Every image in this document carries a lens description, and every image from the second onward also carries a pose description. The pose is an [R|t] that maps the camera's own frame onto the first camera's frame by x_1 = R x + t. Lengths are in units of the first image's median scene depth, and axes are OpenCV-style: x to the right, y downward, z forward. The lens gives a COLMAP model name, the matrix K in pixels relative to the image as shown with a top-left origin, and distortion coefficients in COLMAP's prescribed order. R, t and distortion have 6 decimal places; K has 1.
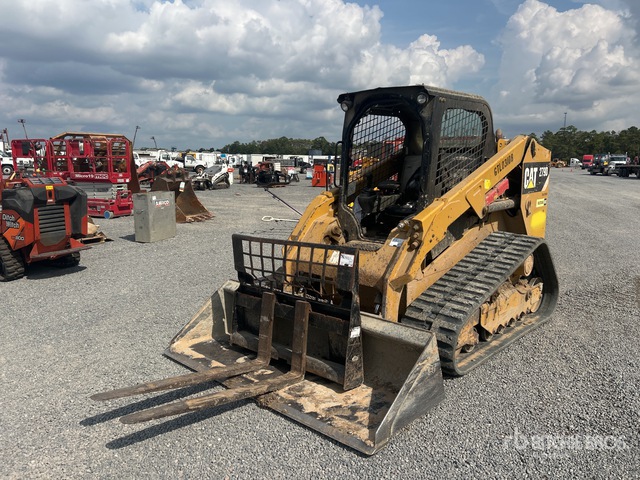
lens RADIAL K [[490.6, 0, 320.0], [0, 490.6, 240.0], [0, 0, 1]] dist [0.002733, 0.000184]
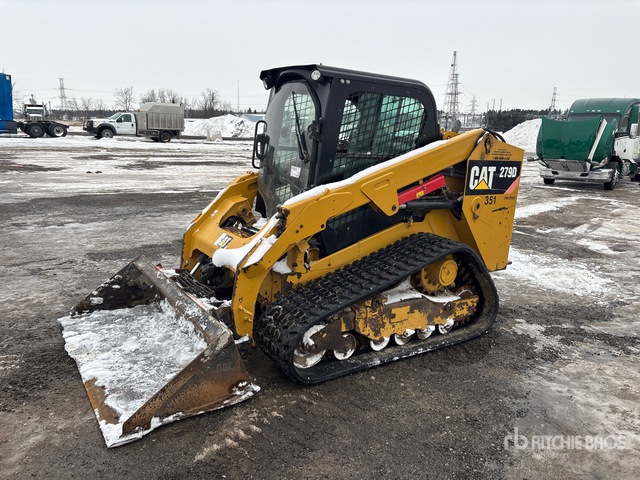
lens RADIAL K [[490.6, 0, 320.0], [0, 490.6, 240.0], [0, 0, 1]] dist [0.002733, 0.000184]
pose [[0.969593, 0.121639, -0.212353, 0.356690], [-0.114282, 0.992353, 0.046629, -0.023487], [0.216401, -0.020943, 0.976080, 0.071085]]
